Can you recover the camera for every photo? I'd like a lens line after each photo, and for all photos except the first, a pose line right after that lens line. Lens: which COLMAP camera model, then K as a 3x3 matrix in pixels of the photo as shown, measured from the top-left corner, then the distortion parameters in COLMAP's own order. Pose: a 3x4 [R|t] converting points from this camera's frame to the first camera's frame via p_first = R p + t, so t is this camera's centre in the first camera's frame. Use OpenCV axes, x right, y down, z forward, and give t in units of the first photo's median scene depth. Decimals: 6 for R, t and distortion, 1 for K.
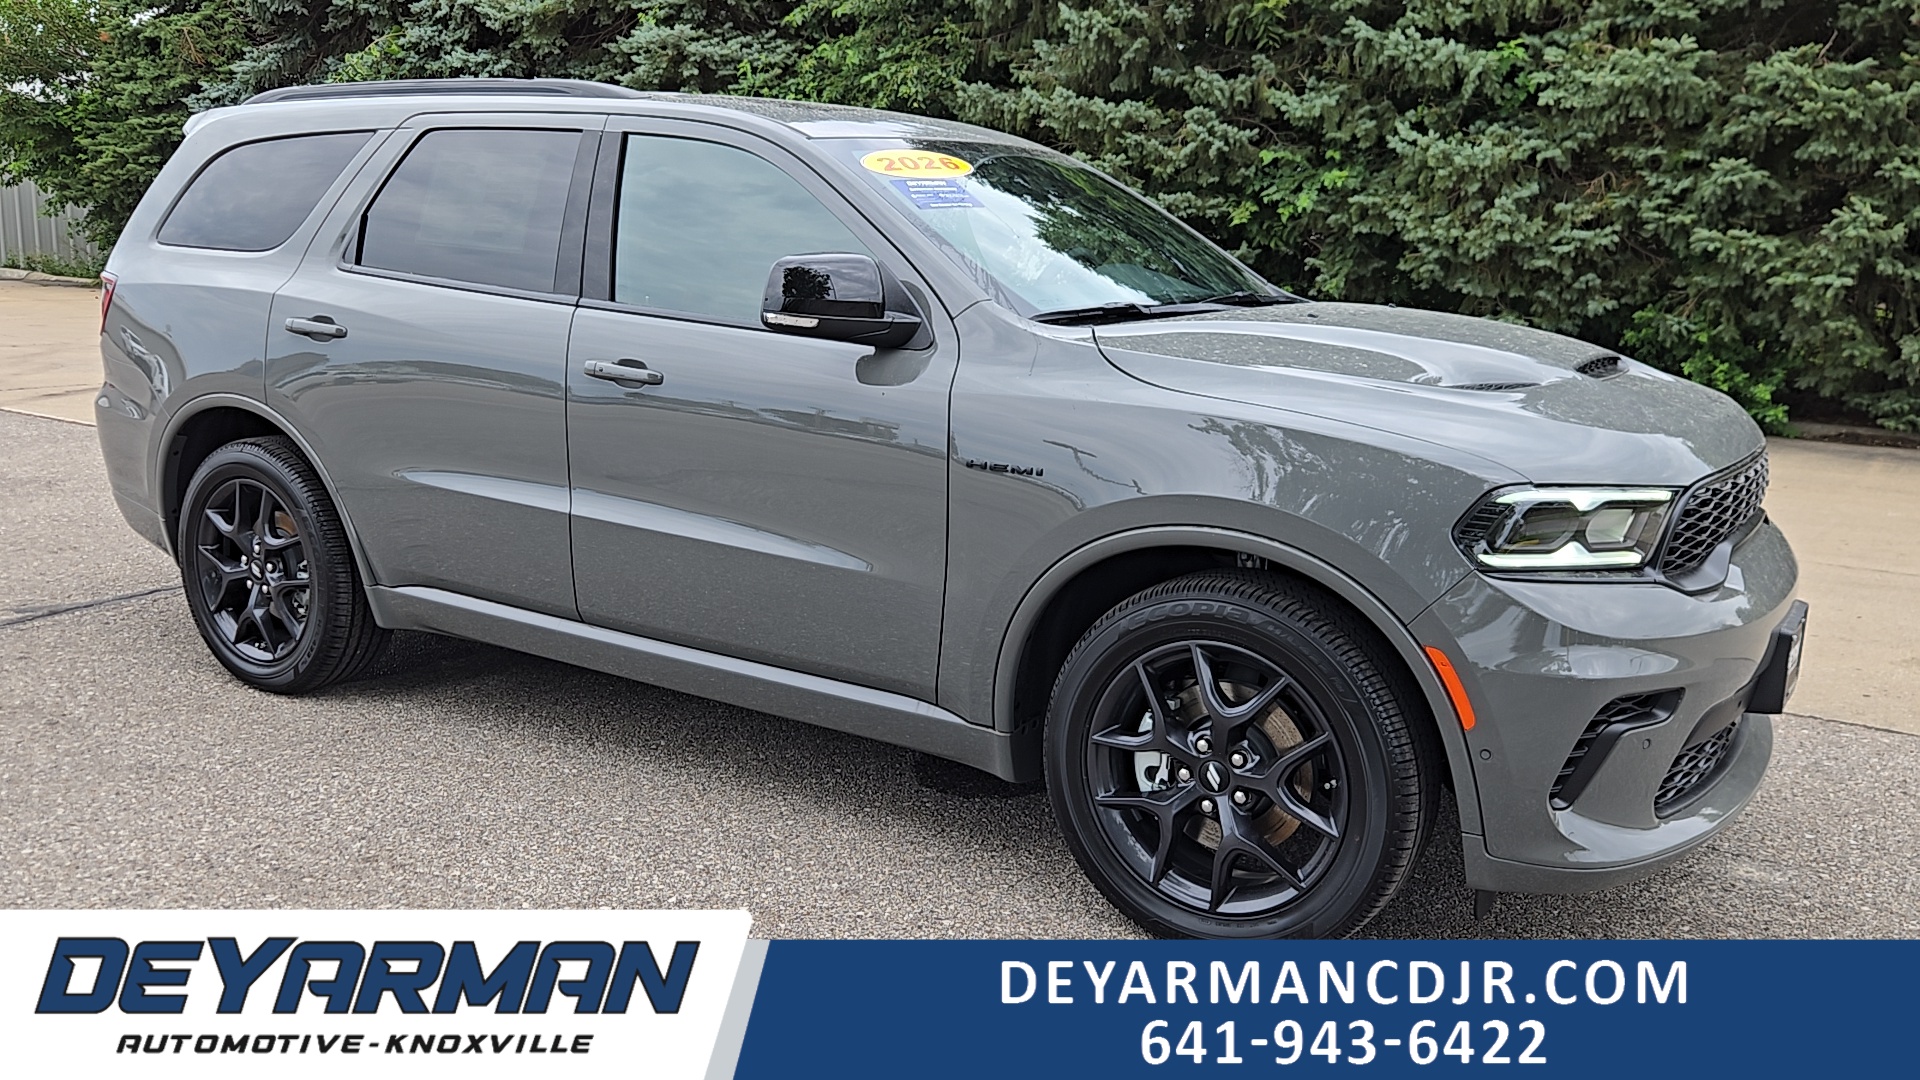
lens RADIAL K [[1595.8, 0, 965.2], [0, 1595.8, 543.0], [0, 0, 1]] dist [0.009088, -0.019355]
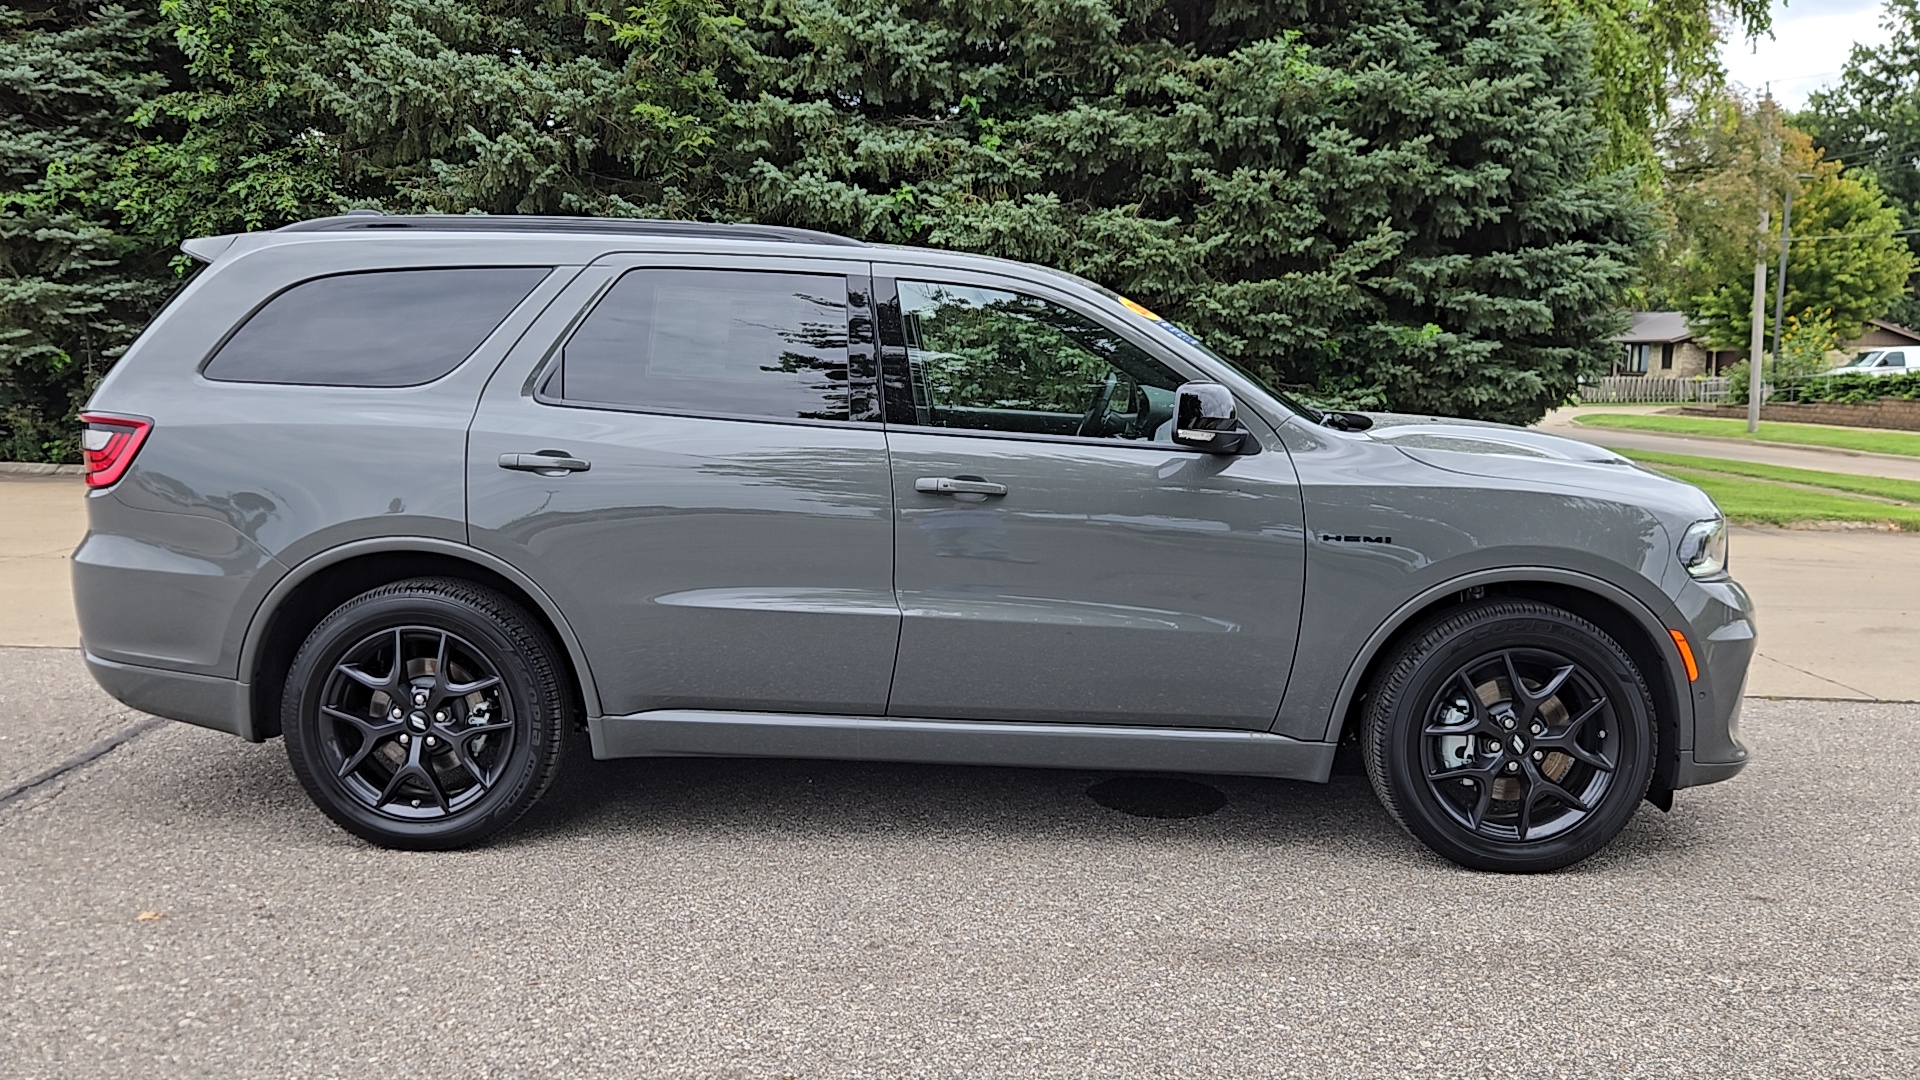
lens RADIAL K [[1595.8, 0, 959.0], [0, 1595.8, 534.9], [0, 0, 1]] dist [0.009088, -0.019355]
pose [[0.847687, -0.065207, 0.526473, -0.276822], [0.103226, 0.993723, -0.043128, -0.007916], [-0.520356, 0.090904, 0.849097, 0.009948]]
